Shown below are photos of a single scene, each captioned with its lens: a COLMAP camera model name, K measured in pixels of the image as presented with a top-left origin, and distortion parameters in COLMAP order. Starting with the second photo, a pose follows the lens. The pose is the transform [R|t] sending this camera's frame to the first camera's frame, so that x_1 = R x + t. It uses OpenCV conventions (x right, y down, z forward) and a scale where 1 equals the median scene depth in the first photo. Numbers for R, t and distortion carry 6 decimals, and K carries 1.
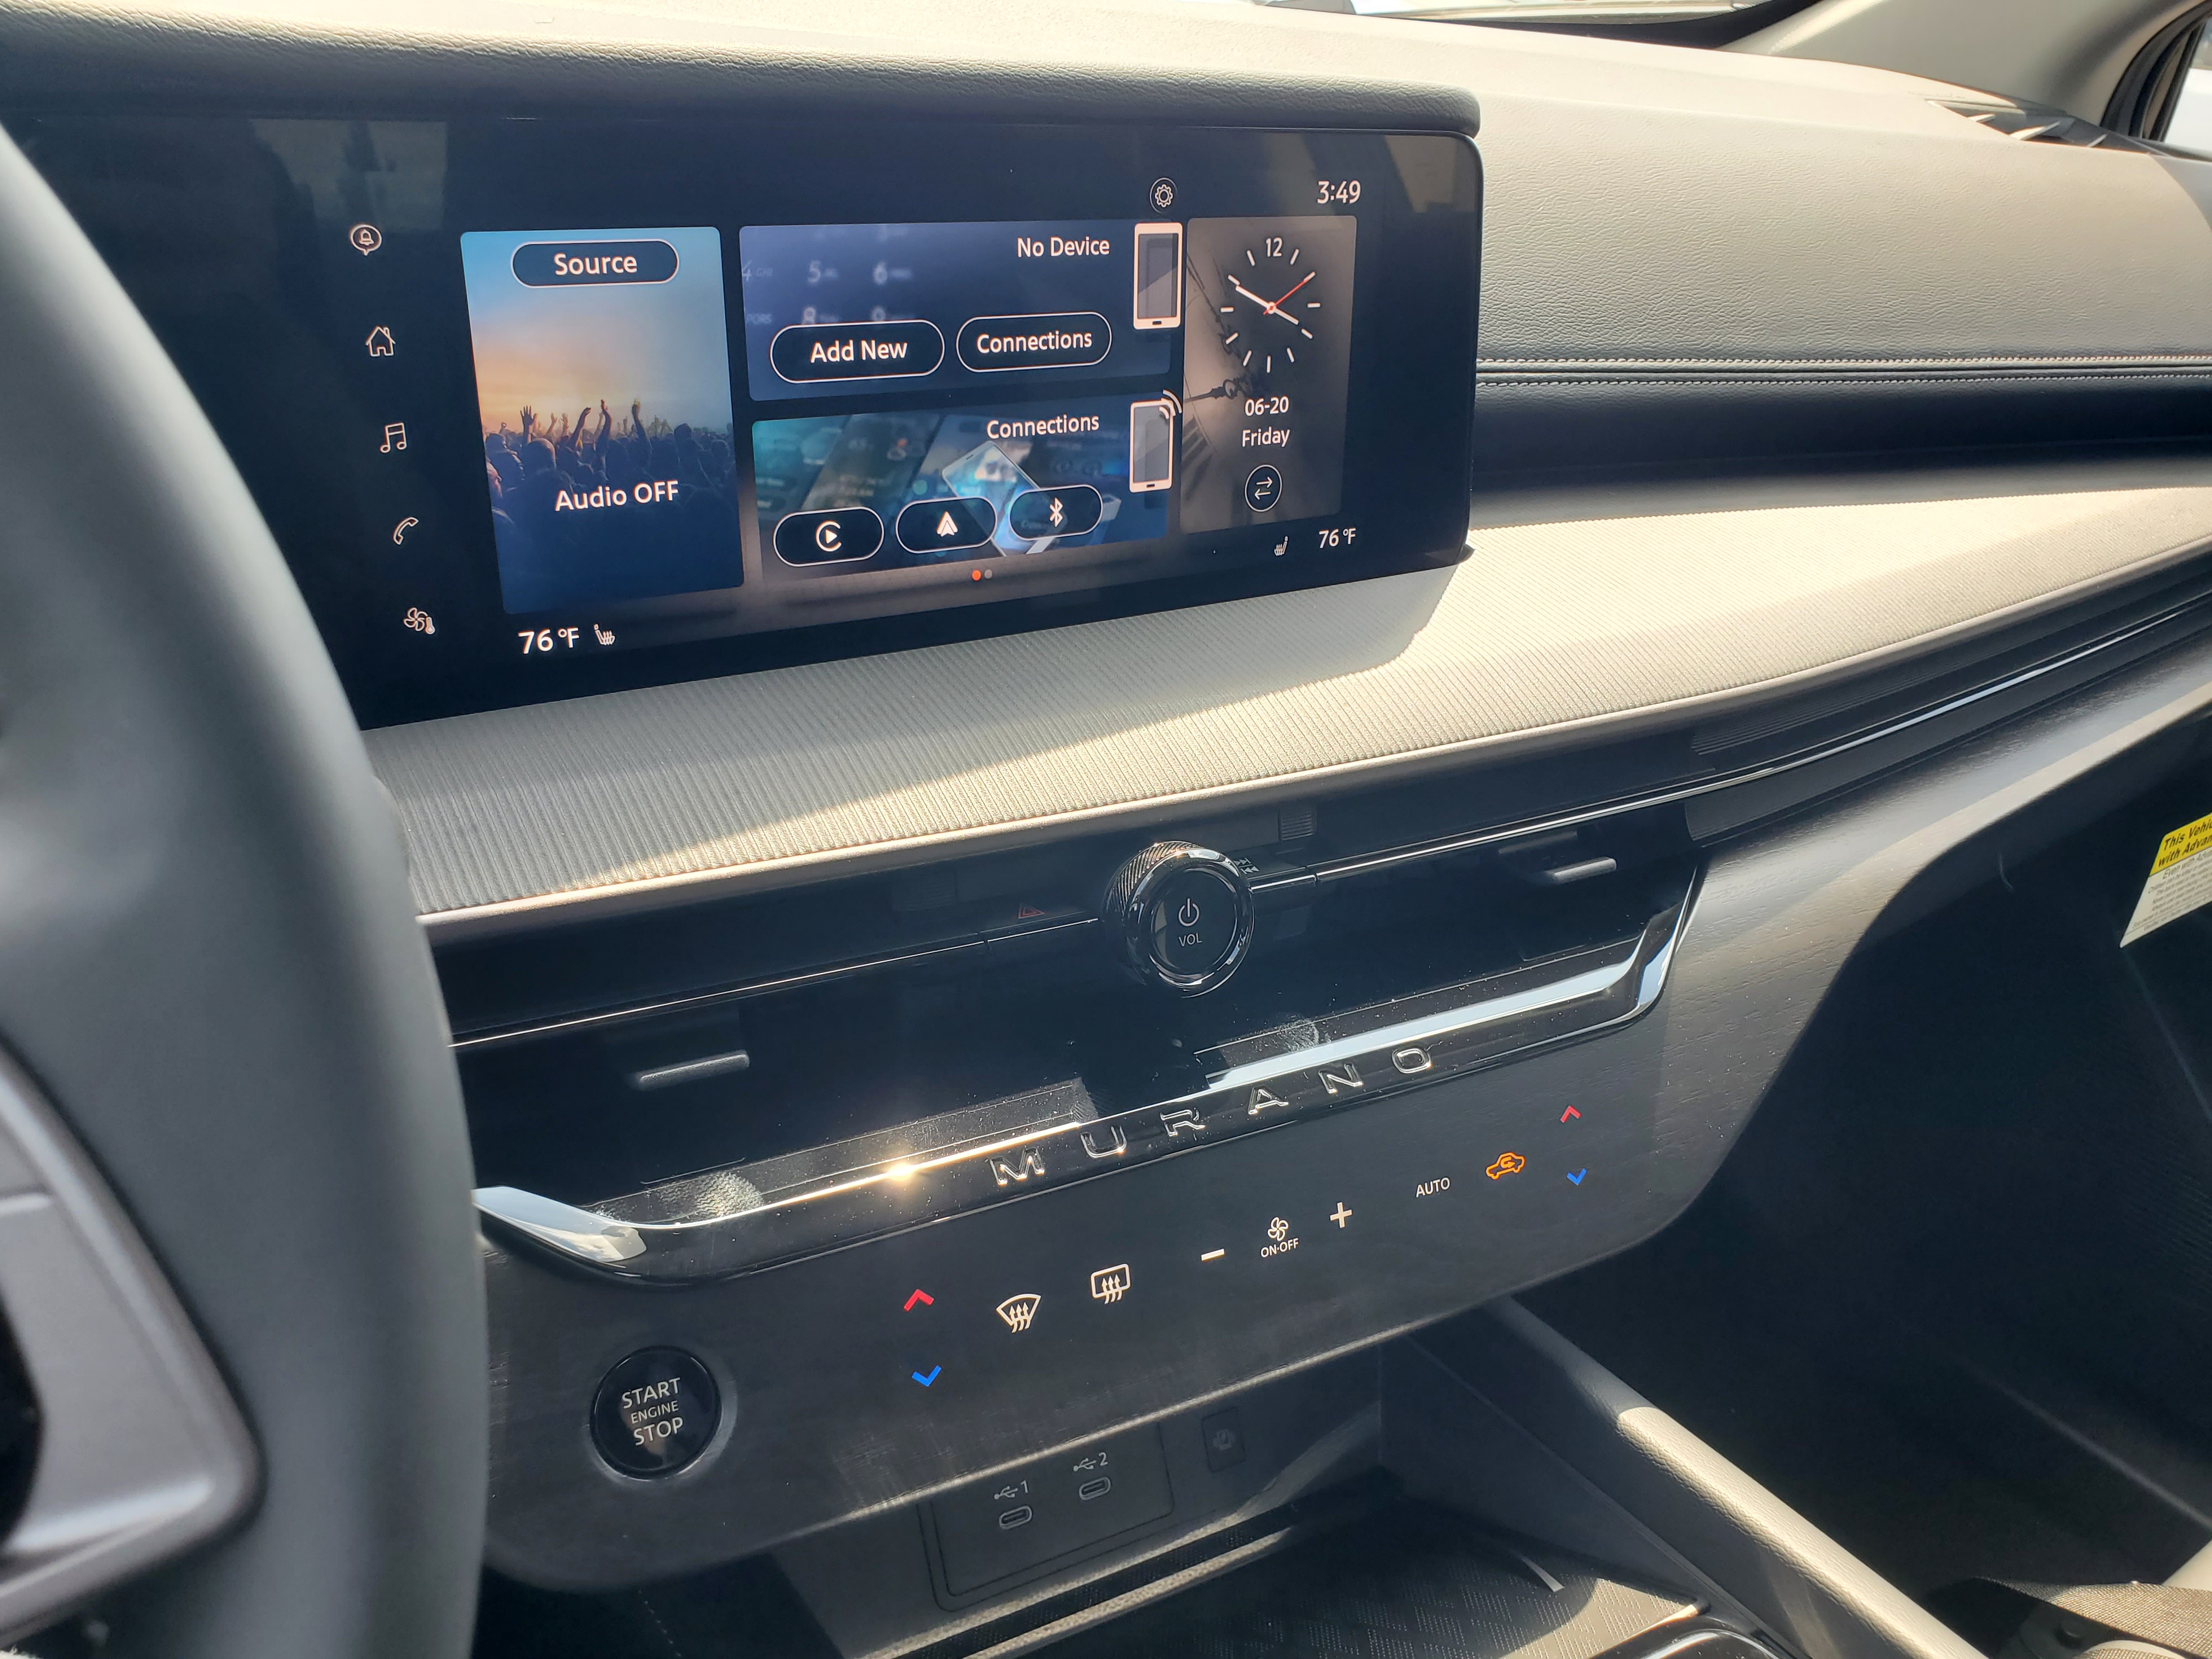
lens RADIAL K [[1774.7, 0, 1111.2], [0, 1774.7, 895.1], [0, 0, 1]] dist [0.002831, -0.006052]
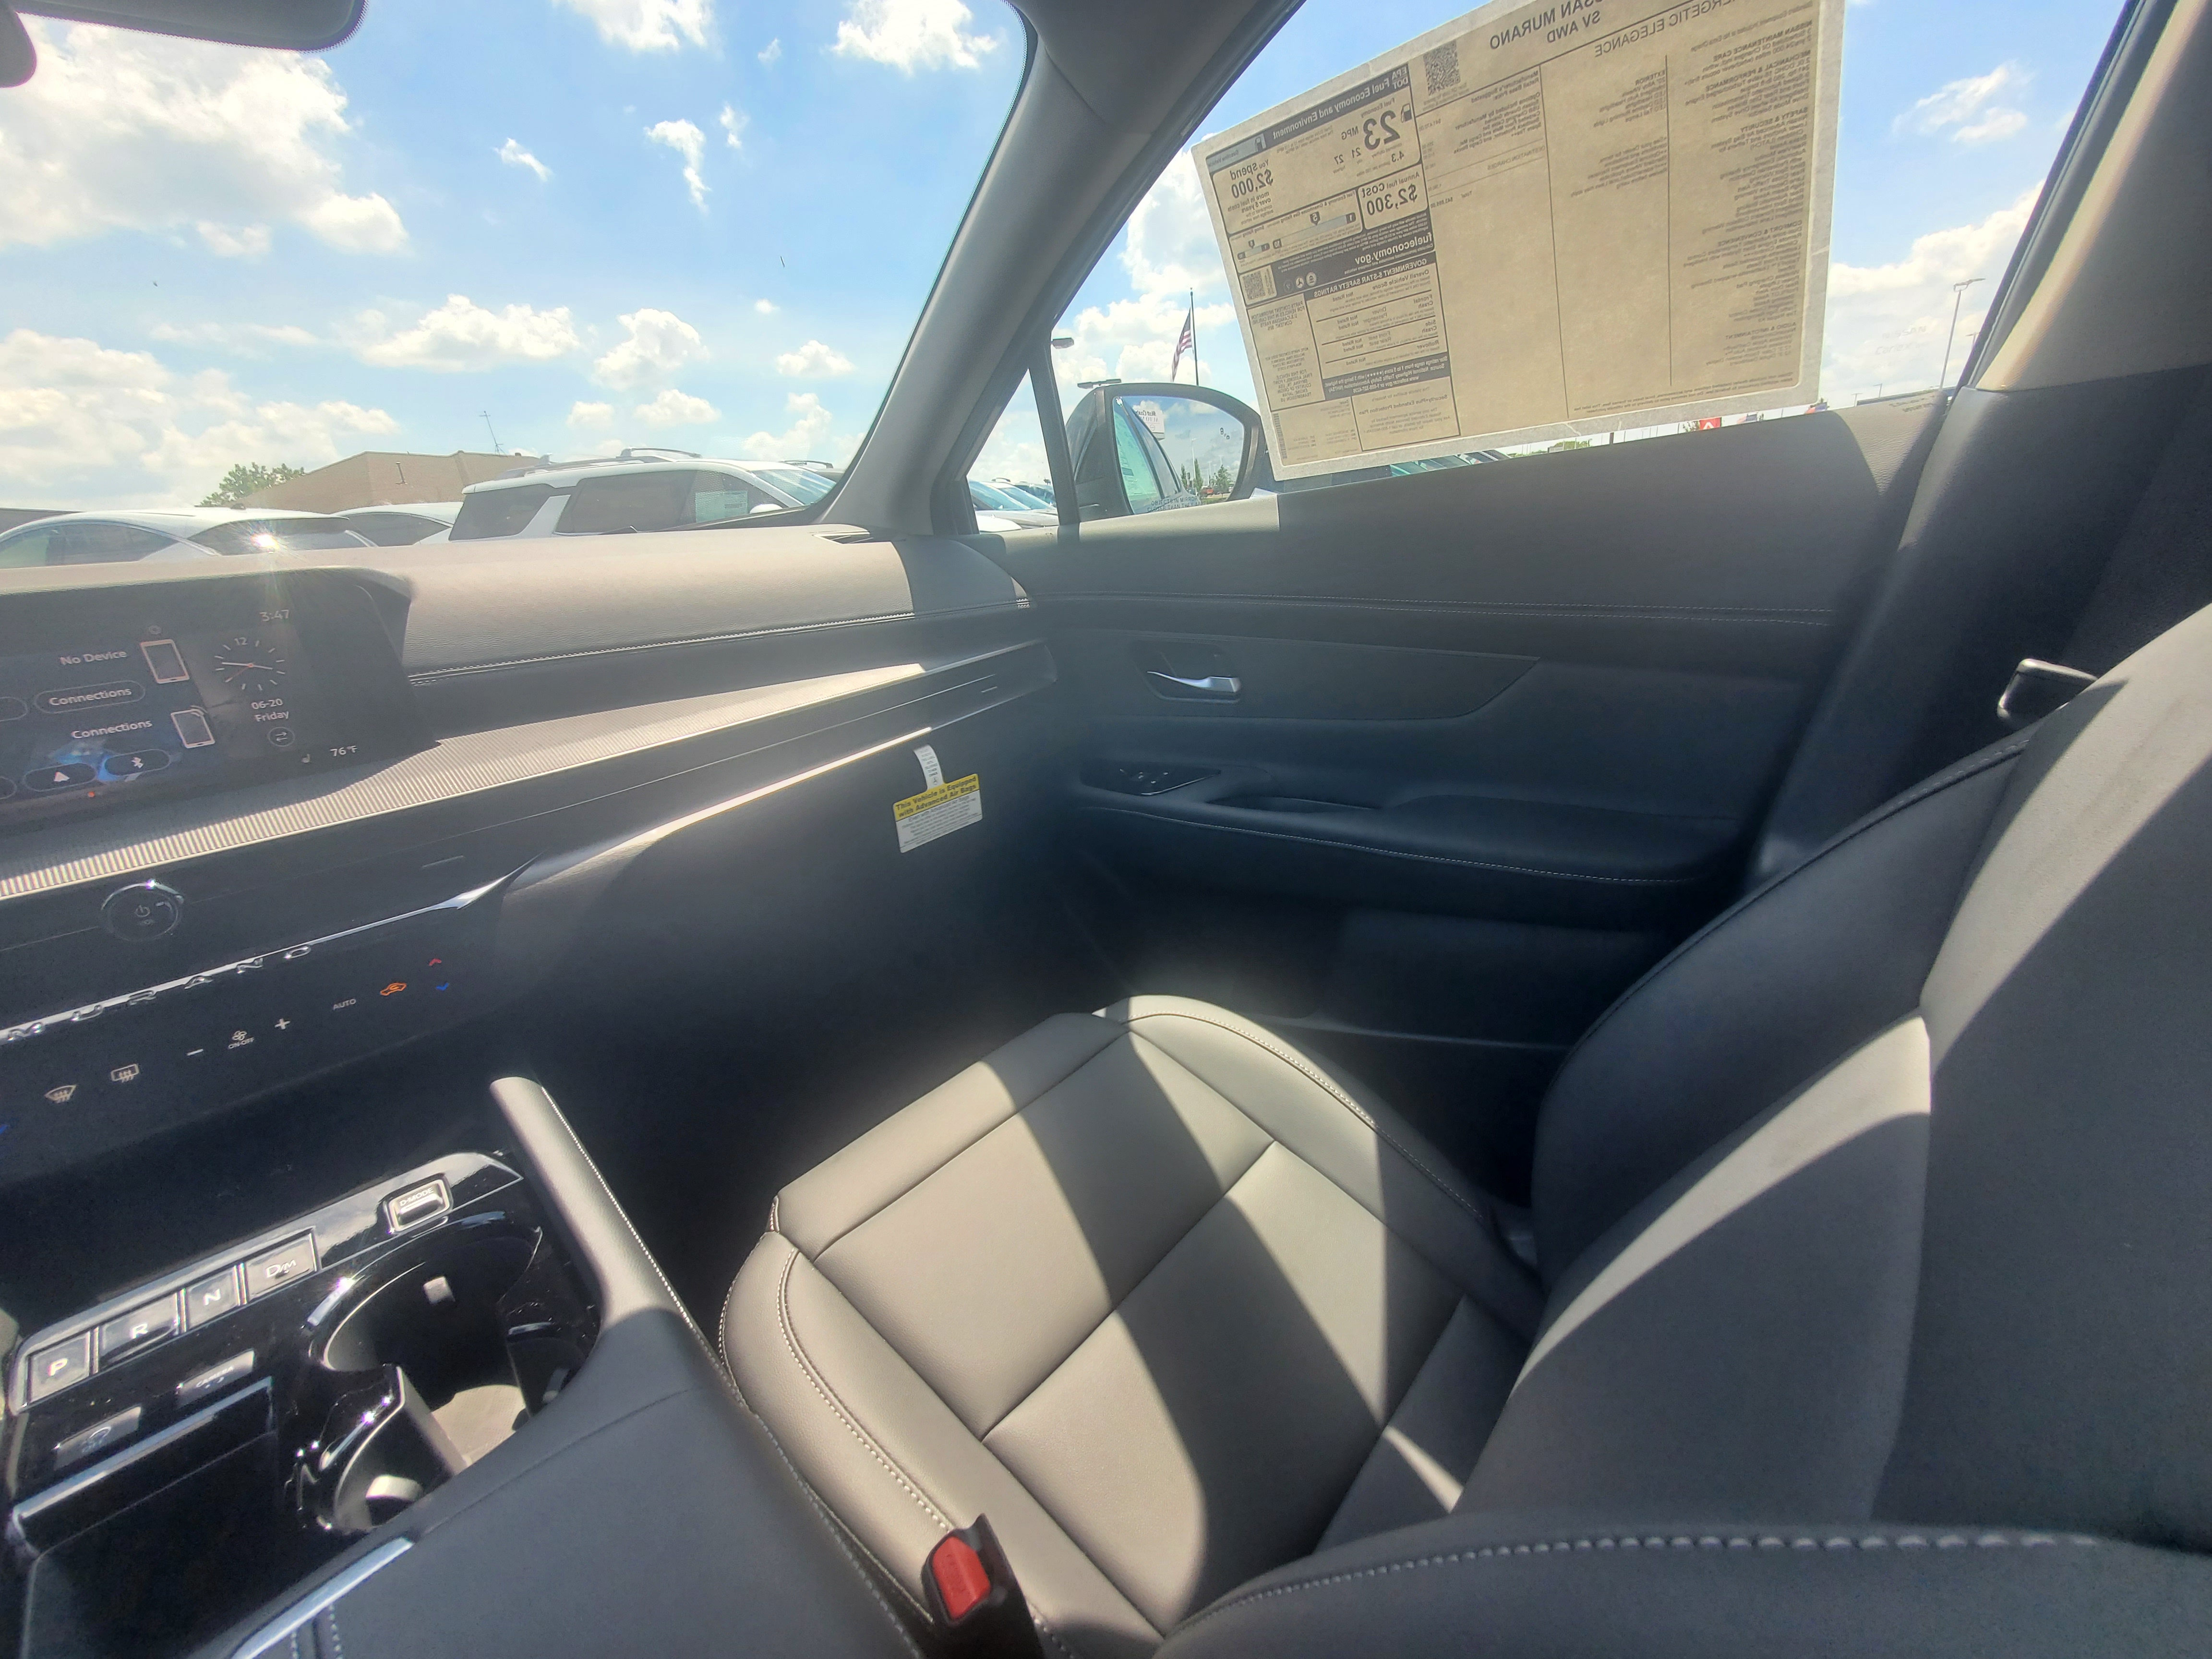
lens RADIAL K [[880.4, 0, 1127.2], [0, 880.4, 827.9], [0, 0, 1]] dist [-0.006384, 0.000077]
pose [[0.955594, -0.208440, 0.208310, 0.987554], [0.231492, 0.968386, -0.092949, 0.287300], [-0.182350, 0.137044, 0.973636, -0.369384]]
